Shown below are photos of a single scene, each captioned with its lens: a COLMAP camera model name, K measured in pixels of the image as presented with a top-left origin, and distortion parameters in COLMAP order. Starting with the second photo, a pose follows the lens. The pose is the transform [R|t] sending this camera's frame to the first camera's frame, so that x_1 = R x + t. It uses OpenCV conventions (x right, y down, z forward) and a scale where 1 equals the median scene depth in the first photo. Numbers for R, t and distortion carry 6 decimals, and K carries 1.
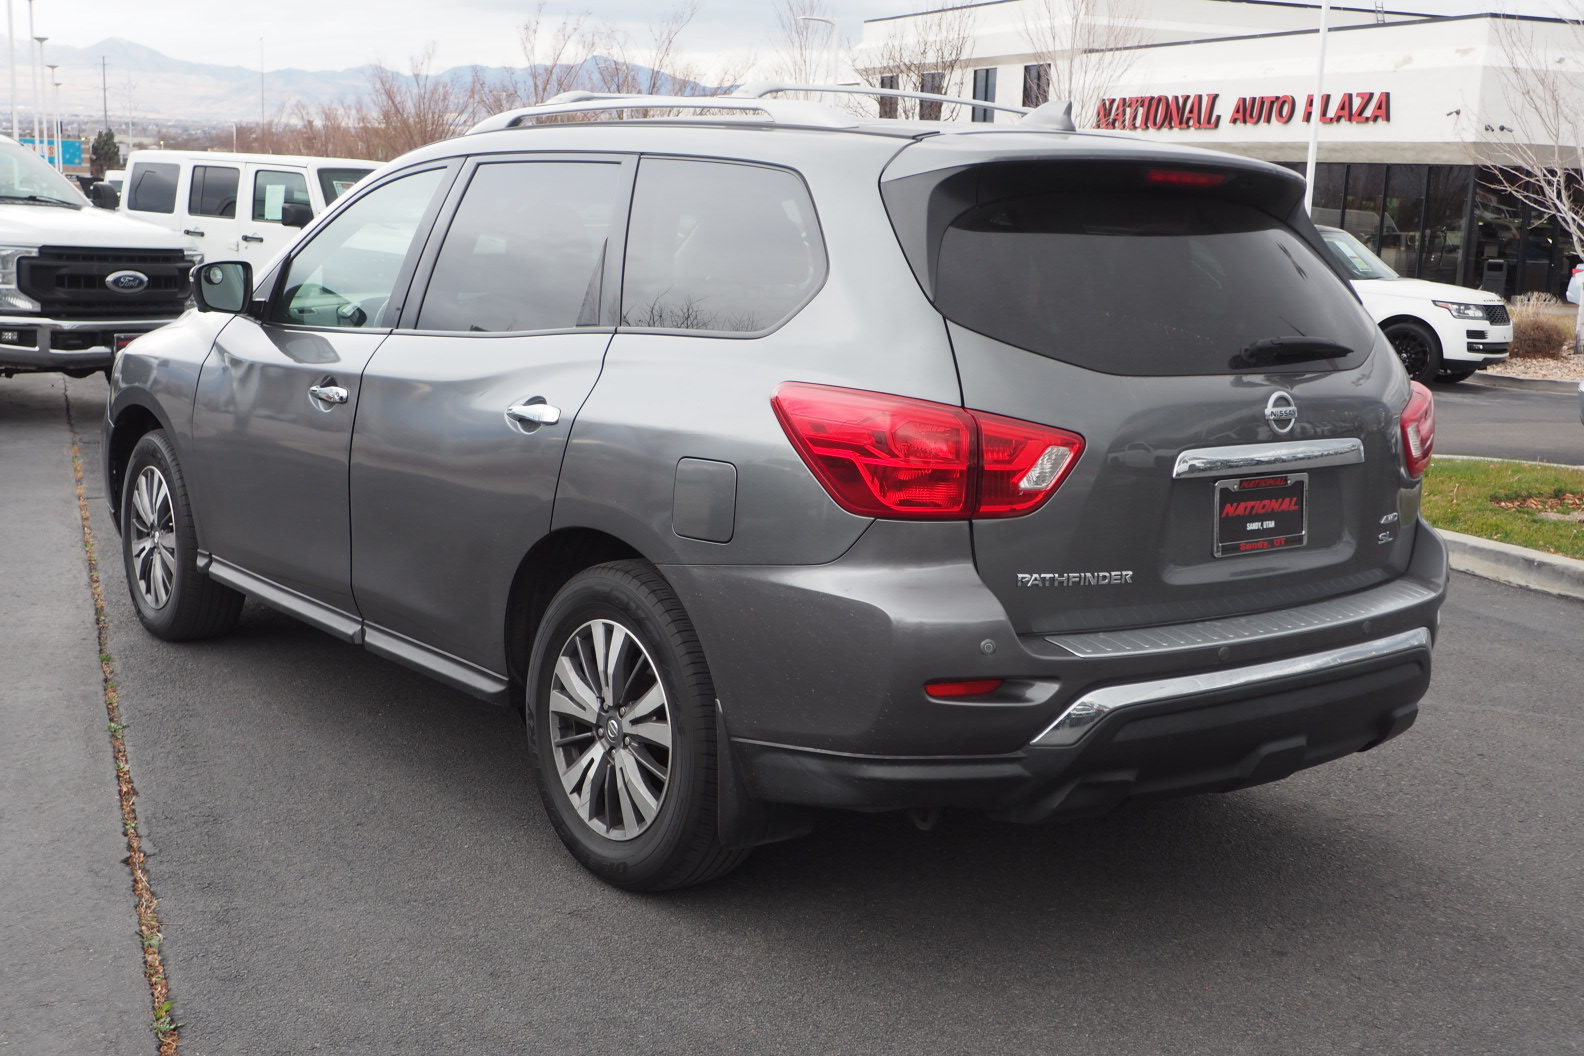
lens RADIAL K [[1880.6, 0, 792.2], [0, 1880.6, 528.5], [0, 0, 1]] dist [-0.013968, 0.000000]
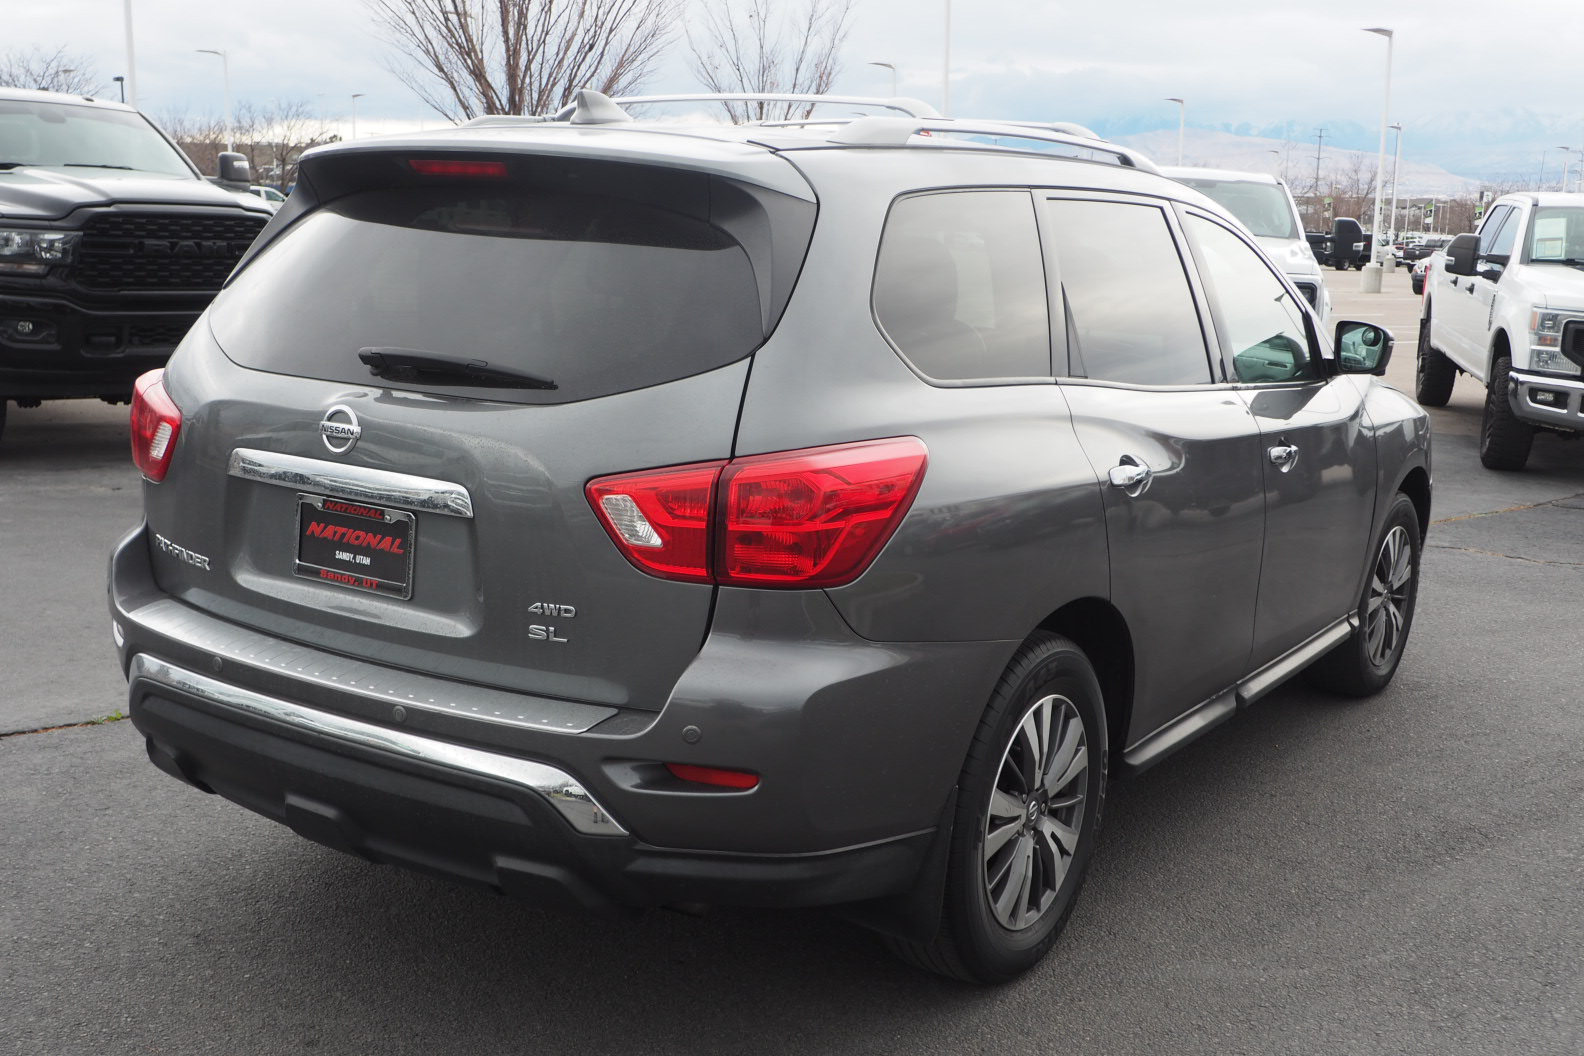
lens RADIAL K [[1720.3, 0, 791.7], [0, 1720.3, 525.2], [0, 0, 1]] dist [0.022640, 0.000000]
pose [[0.321582, 0.150864, -0.934786, 1.146773], [-0.189611, 0.977490, 0.092527, -0.139945], [0.927703, 0.147491, 0.342948, 0.979967]]
